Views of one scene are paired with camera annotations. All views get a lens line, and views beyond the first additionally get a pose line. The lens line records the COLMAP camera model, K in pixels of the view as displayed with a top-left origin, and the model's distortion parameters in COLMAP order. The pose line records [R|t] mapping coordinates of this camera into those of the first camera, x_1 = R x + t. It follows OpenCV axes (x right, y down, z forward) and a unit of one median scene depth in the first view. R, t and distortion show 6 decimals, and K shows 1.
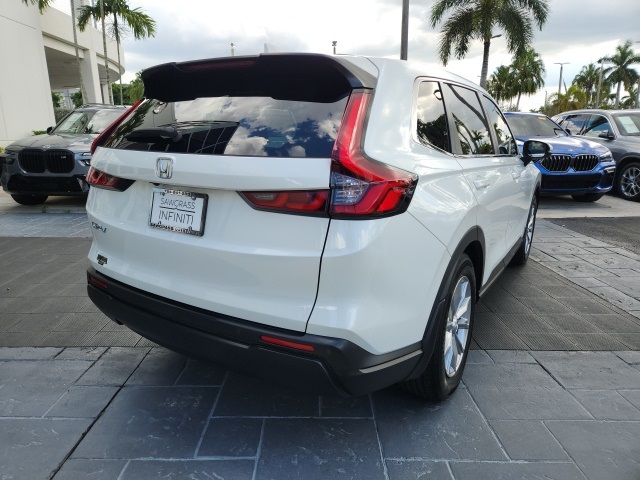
lens RADIAL K [[426.3, 0, 320.8], [0, 426.3, 233.6], [0, 0, 1]] dist [0.073558, -0.064522]
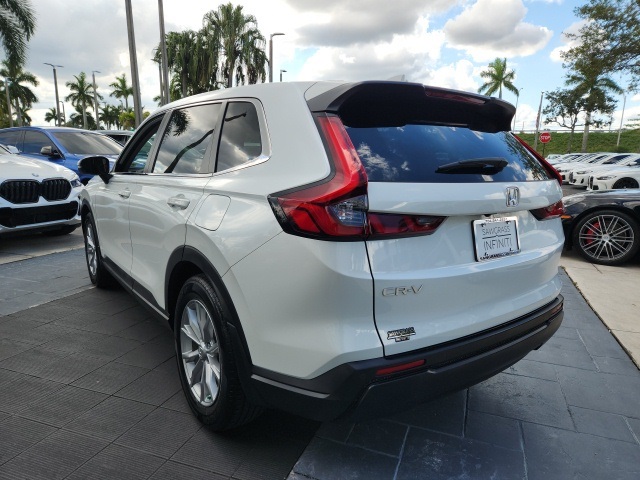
lens RADIAL K [[428.3, 0, 316.3], [0, 428.3, 240.0], [0, 0, 1]] dist [0.071887, -0.063176]
pose [[0.355164, -0.173879, 0.918491, -1.019000], [0.192654, 0.975071, 0.110094, -0.172913], [-0.914737, 0.137850, 0.379808, 0.706514]]
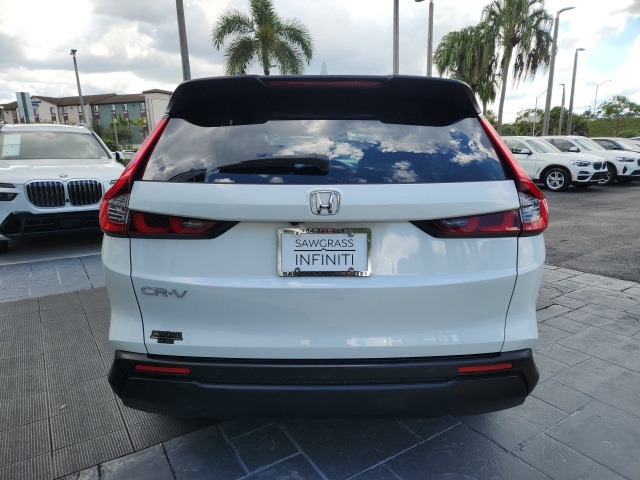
lens RADIAL K [[424.1, 0, 325.3], [0, 424.1, 240.2], [0, 0, 1]] dist [0.074036, -0.061772]
pose [[0.841181, -0.120793, 0.527090, -0.543499], [0.136320, 0.990620, 0.009467, -0.059090], [-0.523289, 0.063890, 0.849757, 0.203410]]
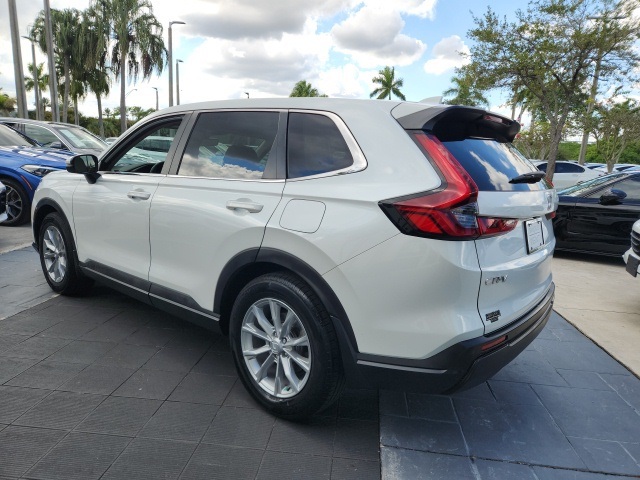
lens RADIAL K [[433.3, 0, 315.7], [0, 433.3, 236.3], [0, 0, 1]] dist [0.065174, -0.062446]
pose [[0.116670, -0.176044, 0.977444, -1.180718], [0.177795, 0.971969, 0.153836, -0.252282], [-0.977127, 0.155836, 0.144699, 0.998714]]
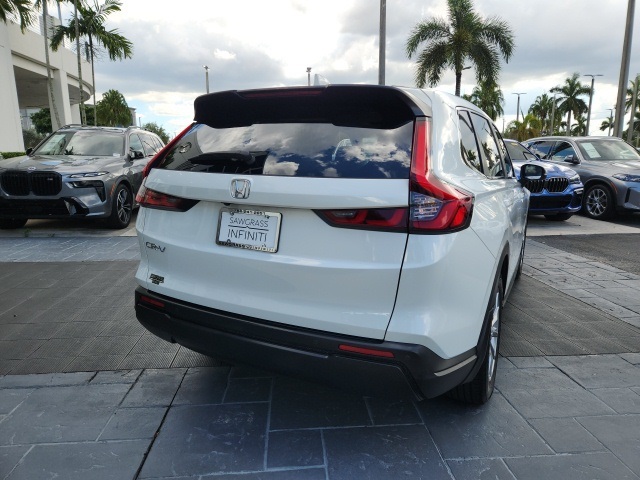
lens RADIAL K [[425.4, 0, 333.5], [0, 425.4, 235.4], [0, 0, 1]] dist [0.077815, -0.069942]
pose [[0.995177, -0.012328, 0.097316, -0.160743], [0.016846, 0.998811, -0.045745, 0.009648], [-0.096636, 0.047164, 0.994202, -0.042287]]
